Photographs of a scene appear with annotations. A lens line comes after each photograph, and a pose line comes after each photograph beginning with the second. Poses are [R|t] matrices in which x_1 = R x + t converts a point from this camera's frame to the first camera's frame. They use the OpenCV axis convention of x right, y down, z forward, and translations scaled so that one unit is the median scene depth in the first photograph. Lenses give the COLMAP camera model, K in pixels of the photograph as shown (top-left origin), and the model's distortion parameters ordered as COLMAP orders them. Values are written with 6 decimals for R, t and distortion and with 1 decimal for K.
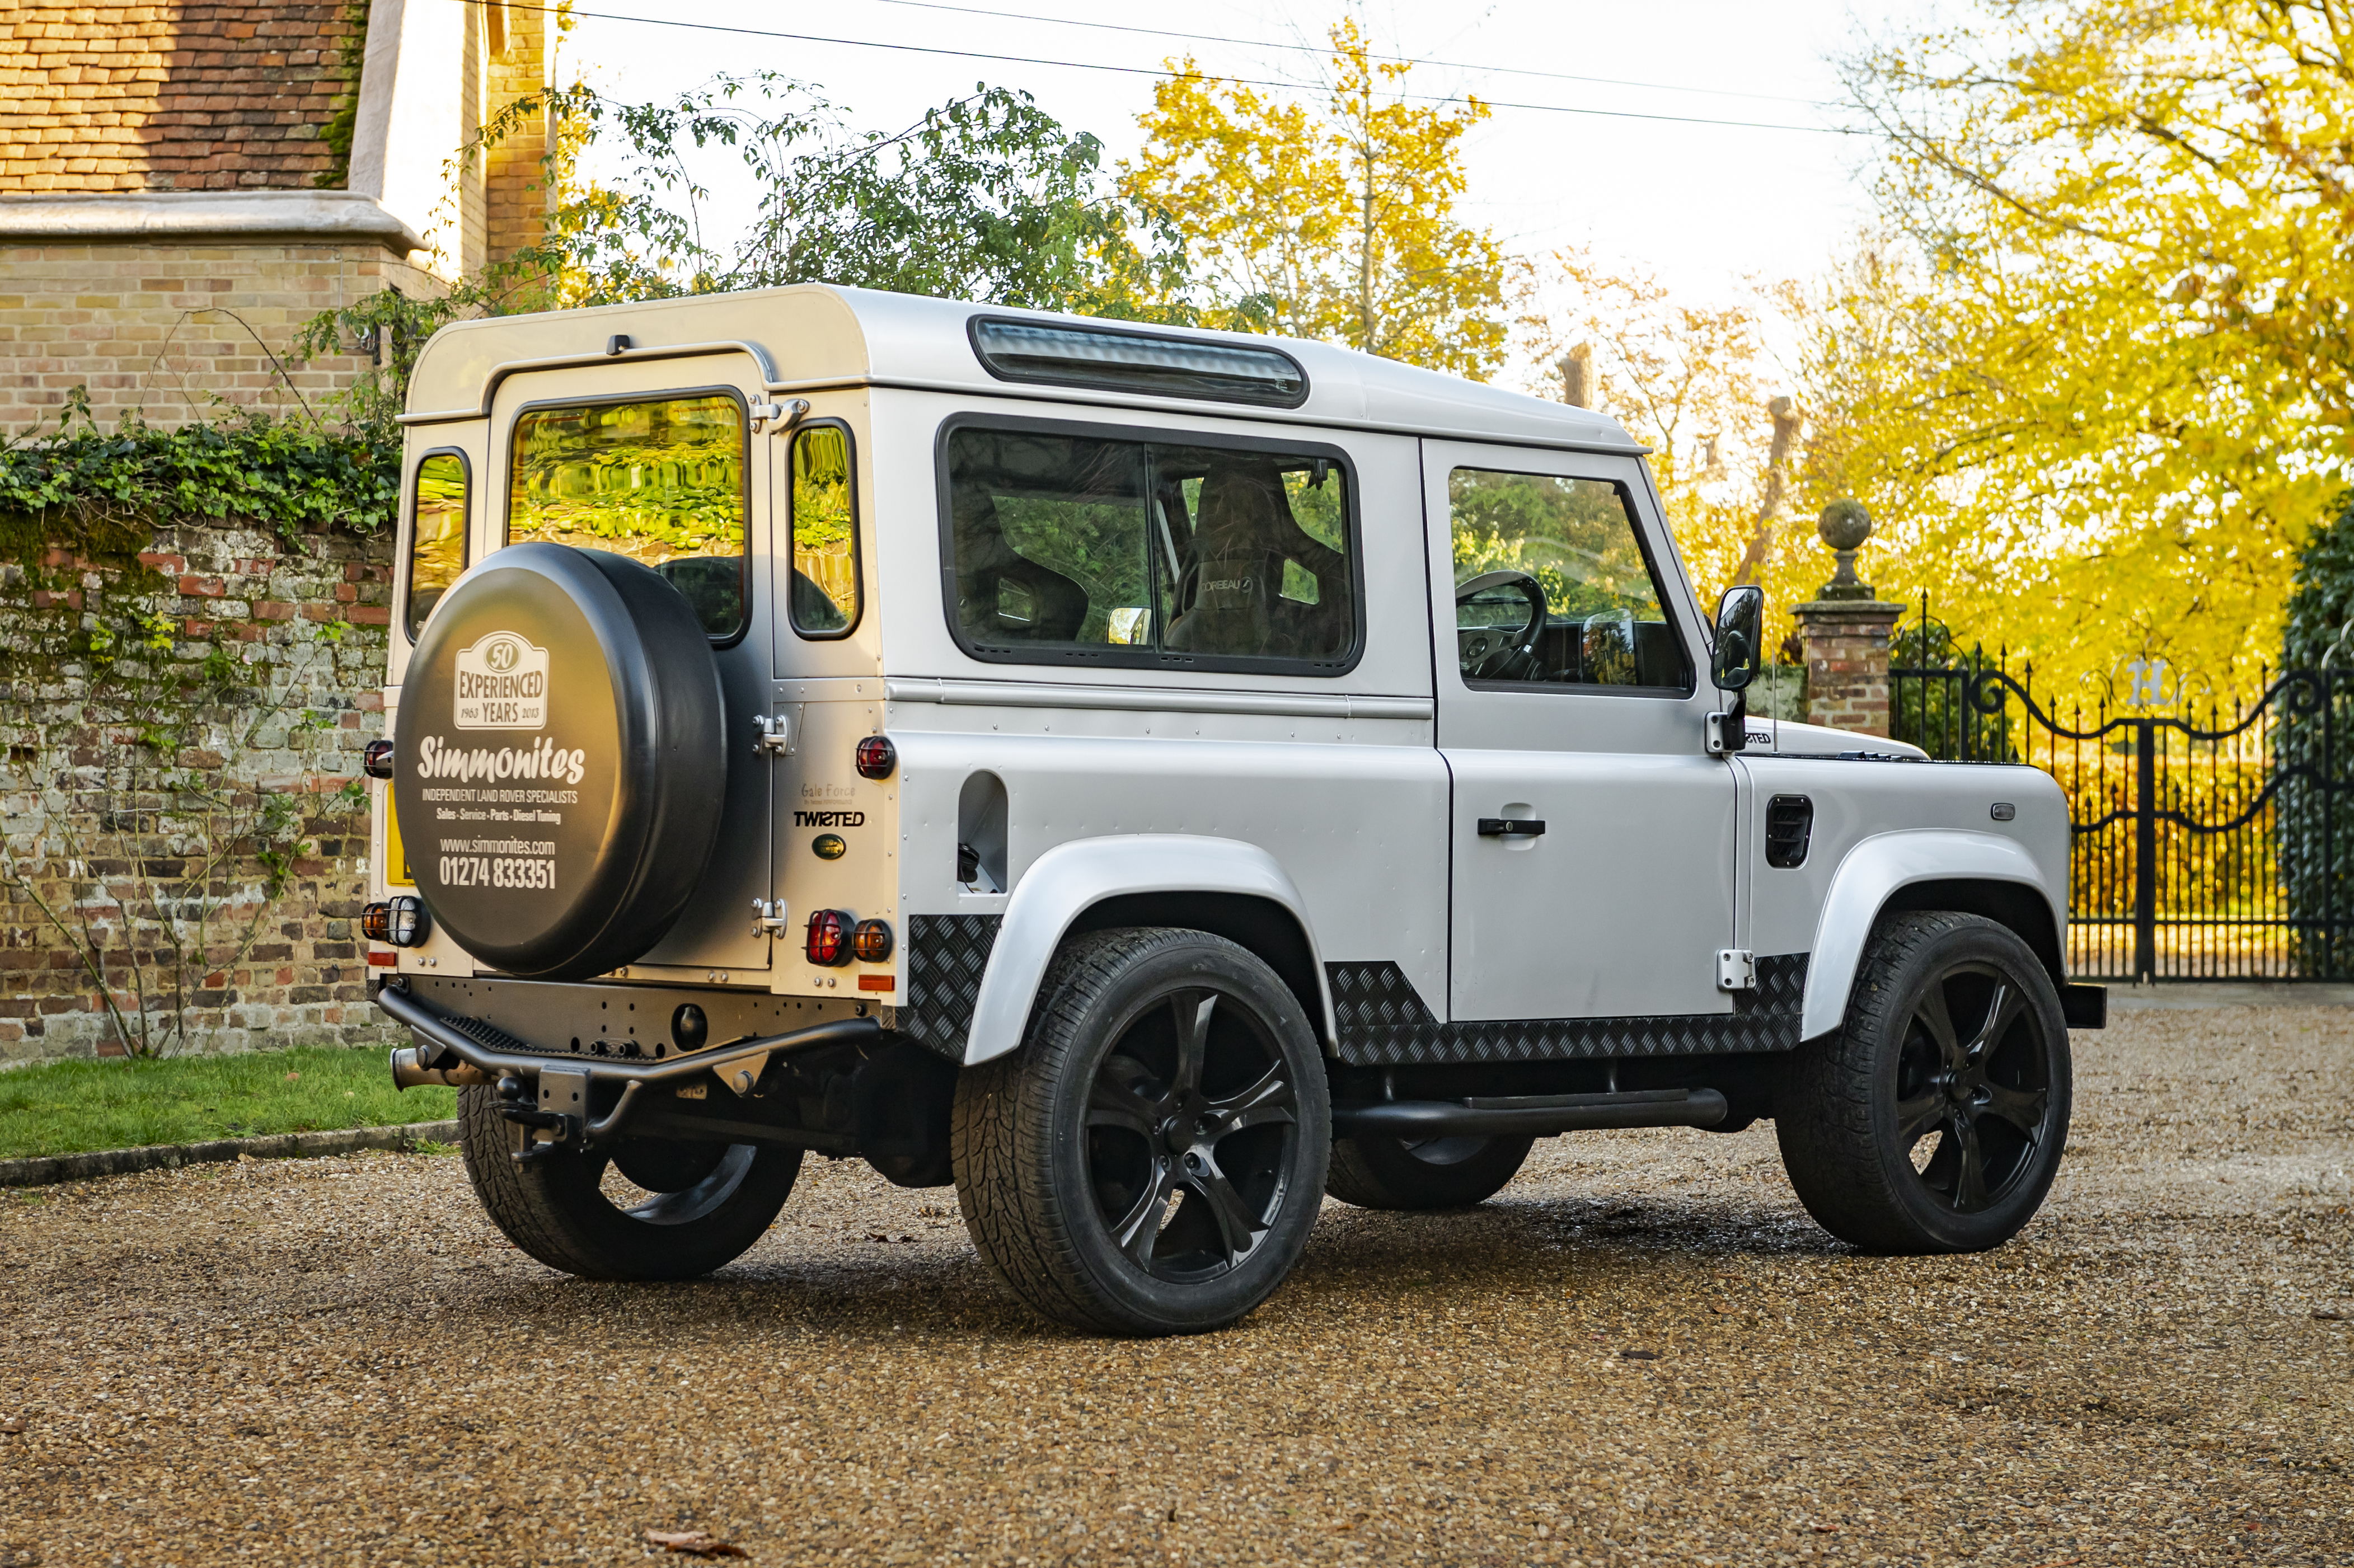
lens RADIAL K [[4790.7, 0, 1173.8], [0, 4790.7, 851.8], [0, 0, 1]] dist [0.021421, -0.167662]
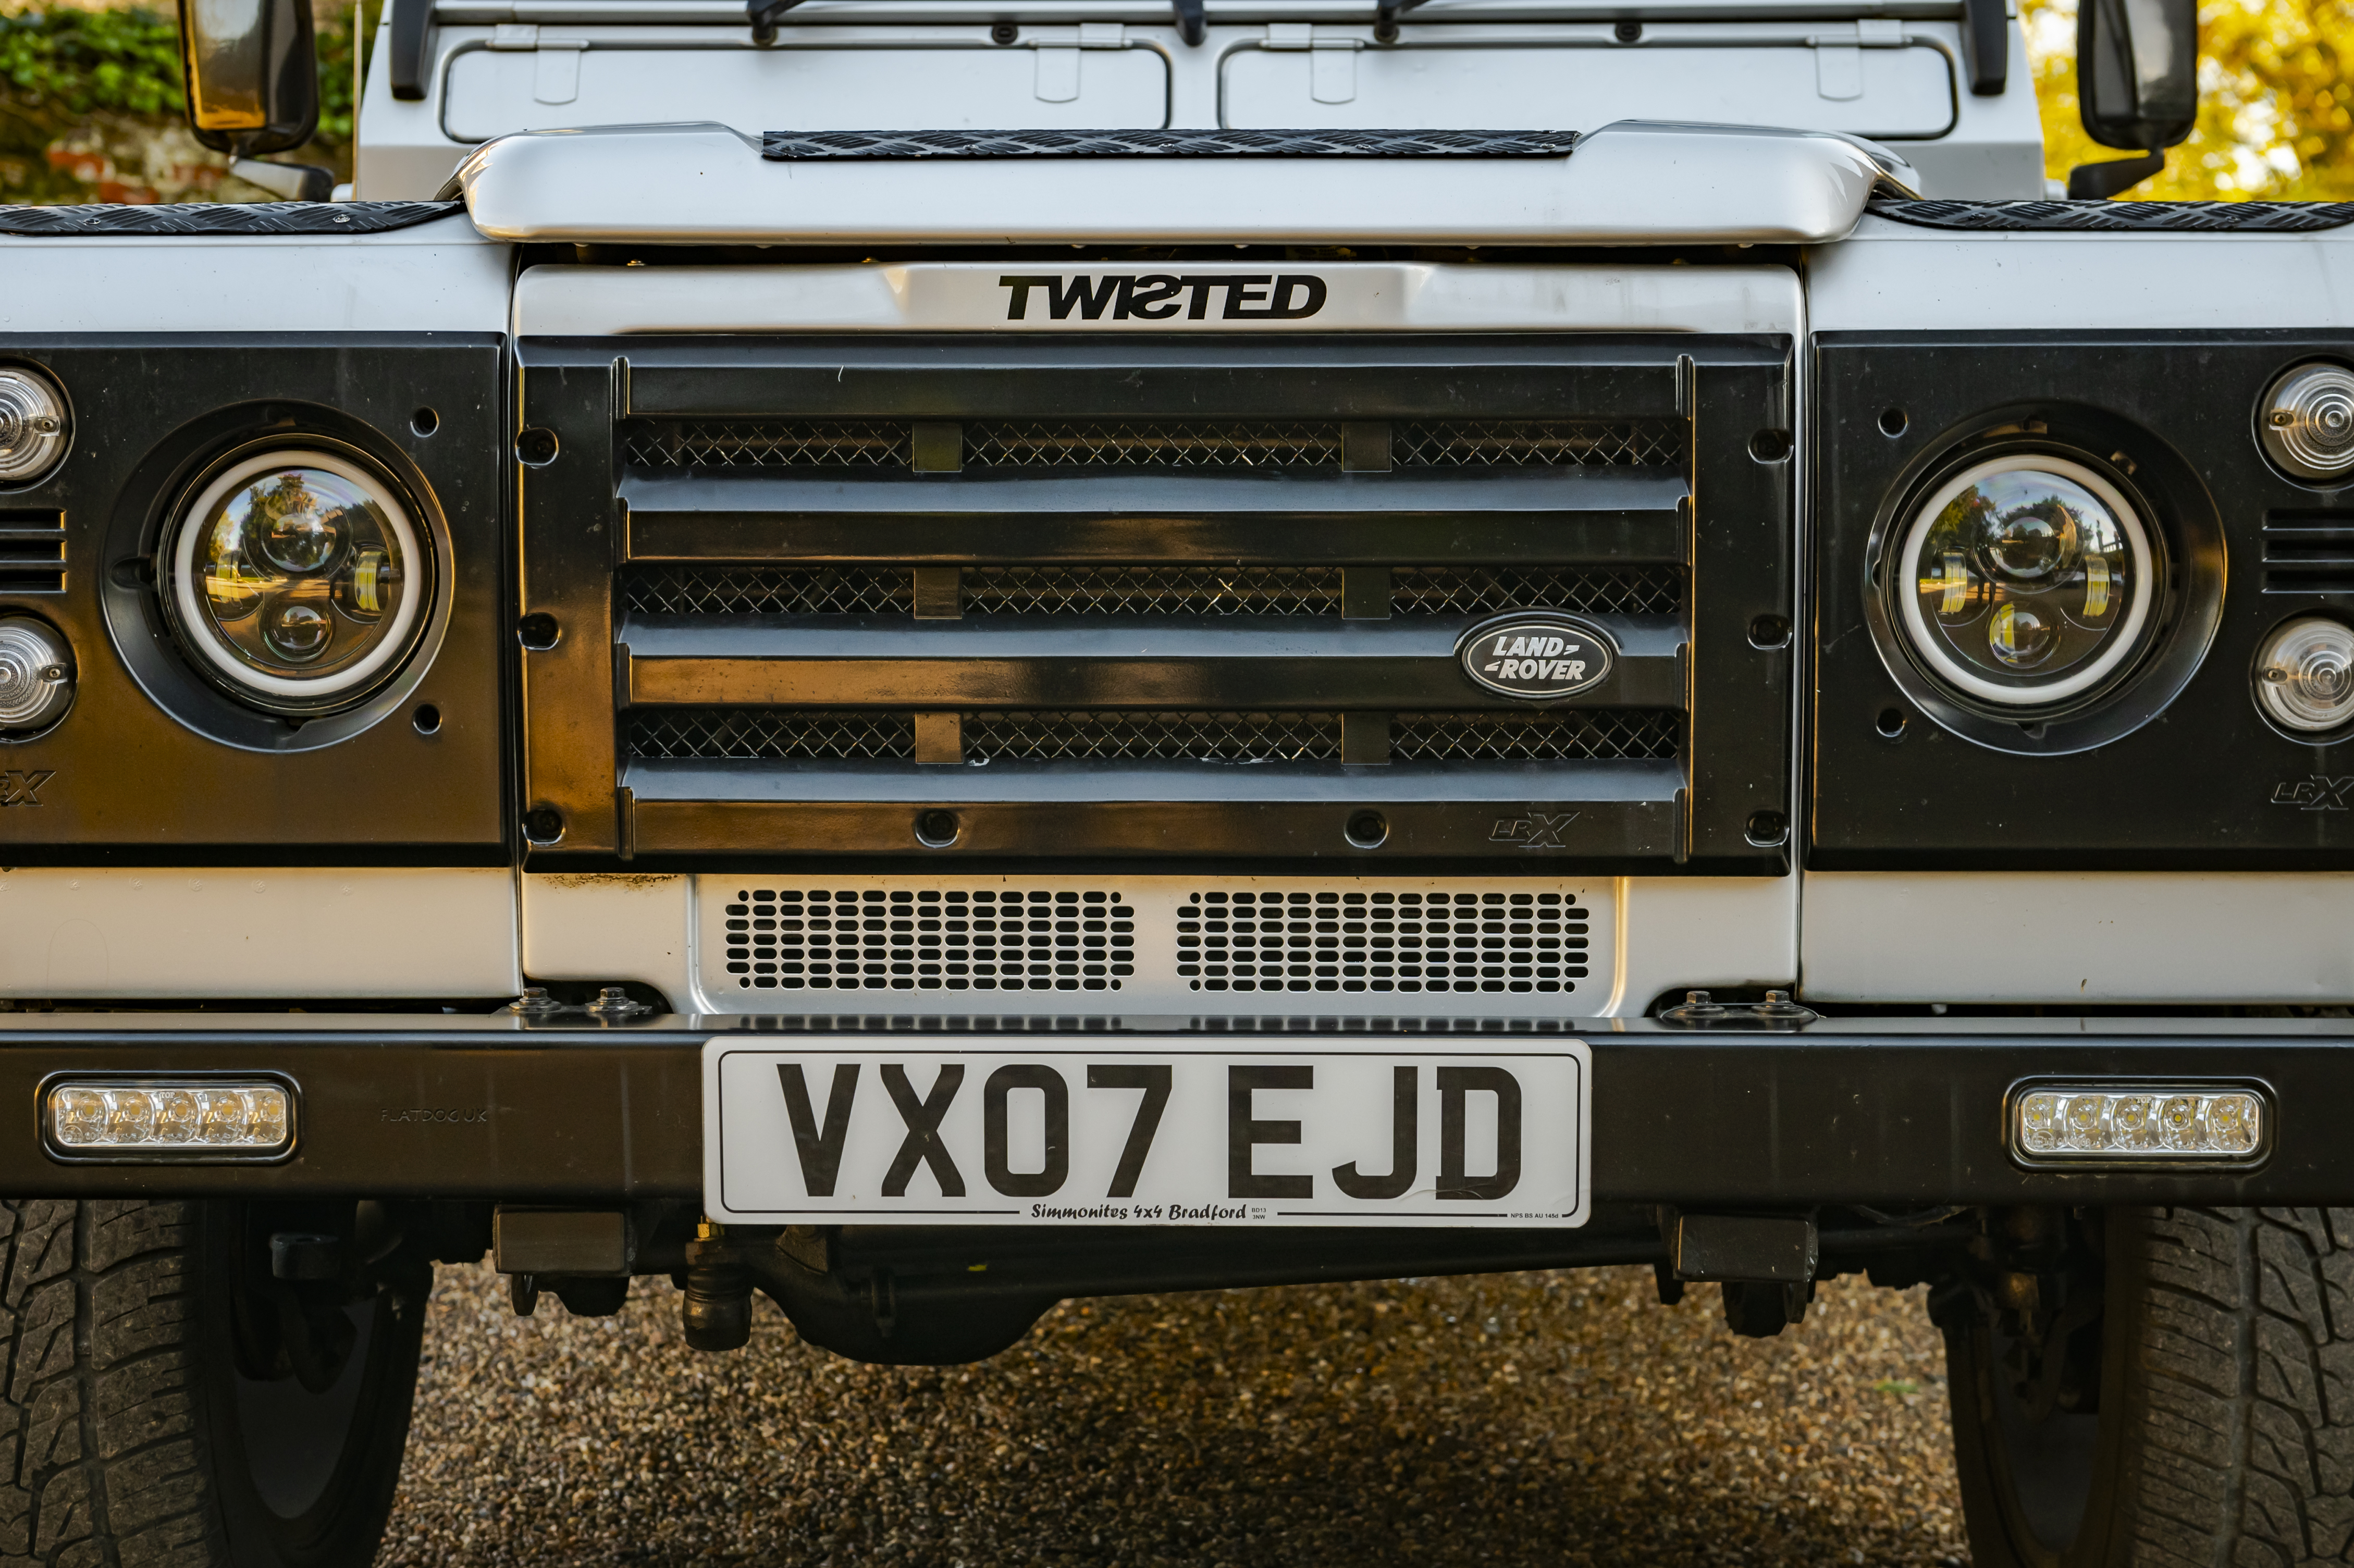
lens RADIAL K [[3788.7, 0, 1155.0], [0, 3788.7, 797.1], [0, 0, 1]] dist [0.041487, -0.029338]
pose [[0.999634, 0.023452, -0.013488, -0.012115], [-0.022539, 0.997680, 0.064241, 0.002894], [0.014964, -0.063914, 0.997843, 0.332379]]
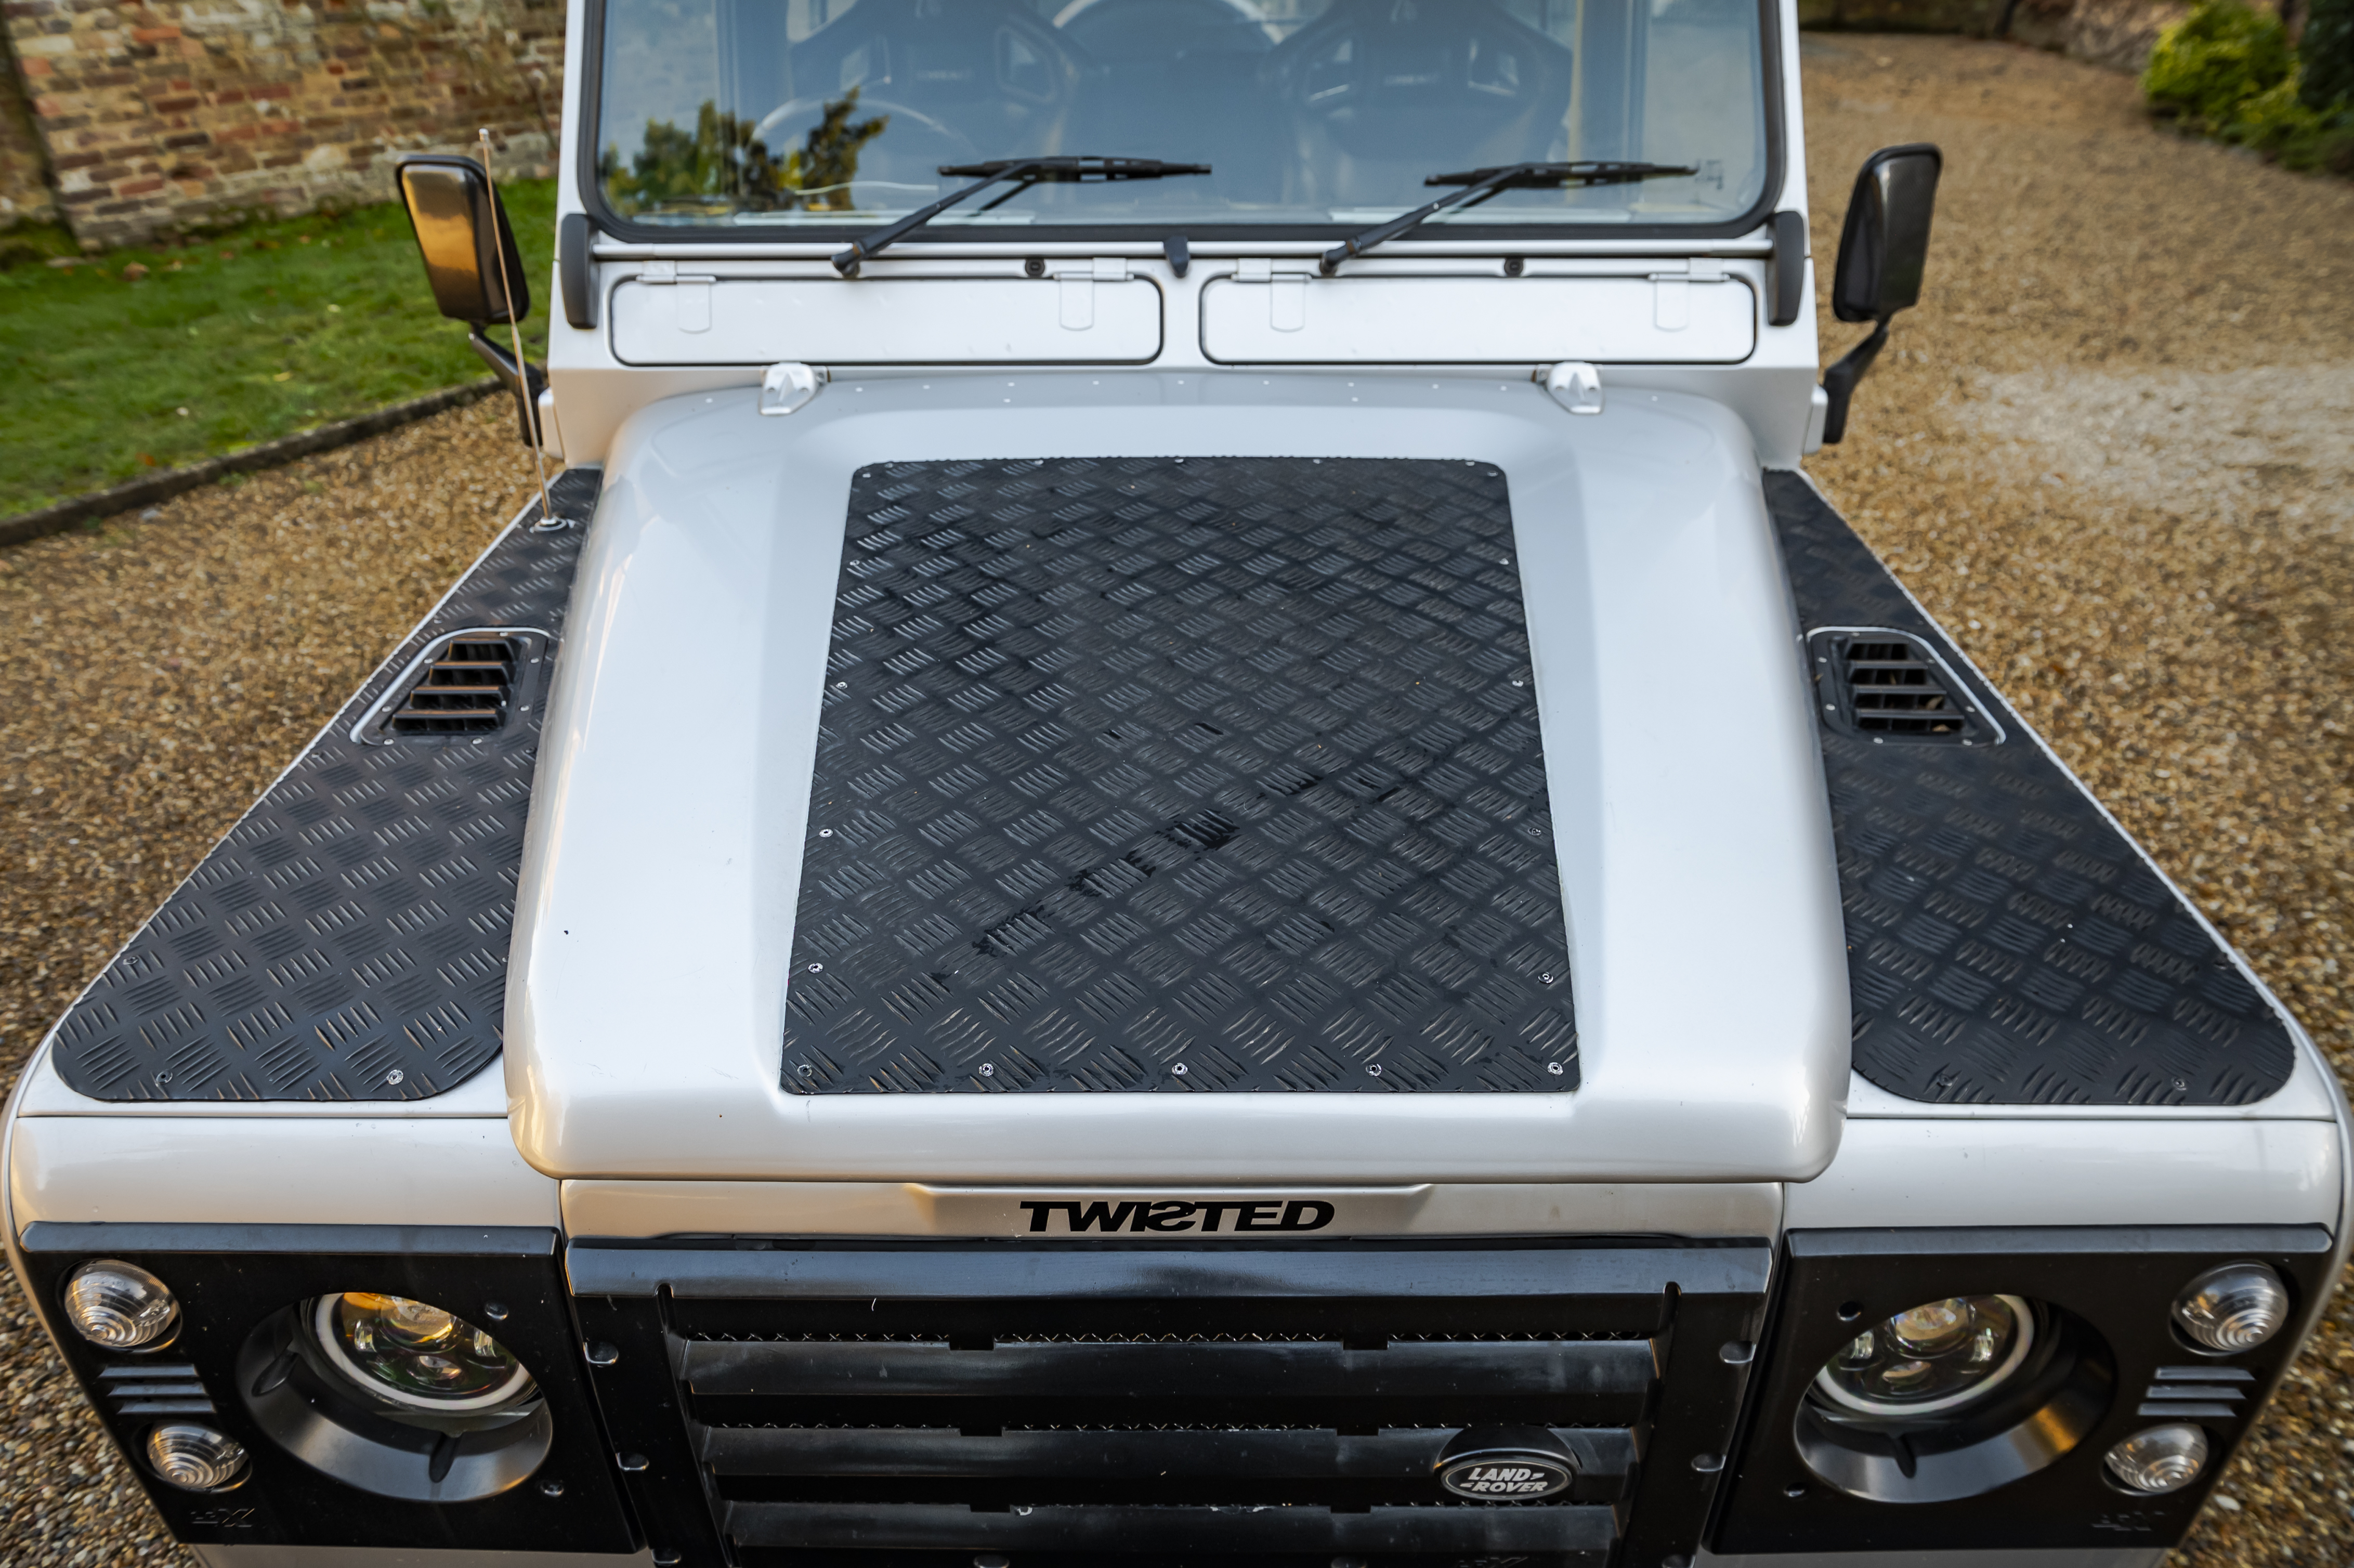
lens RADIAL K [[1574.7, 0, 1175.9], [0, 1574.7, 788.0], [0, 0, 1]] dist [-0.025078, -0.001227]
pose [[0.999804, 0.013250, 0.014723, -0.015050], [-0.018893, 0.861120, 0.508050, -0.046887], [-0.005946, -0.508228, 0.861202, 0.421186]]
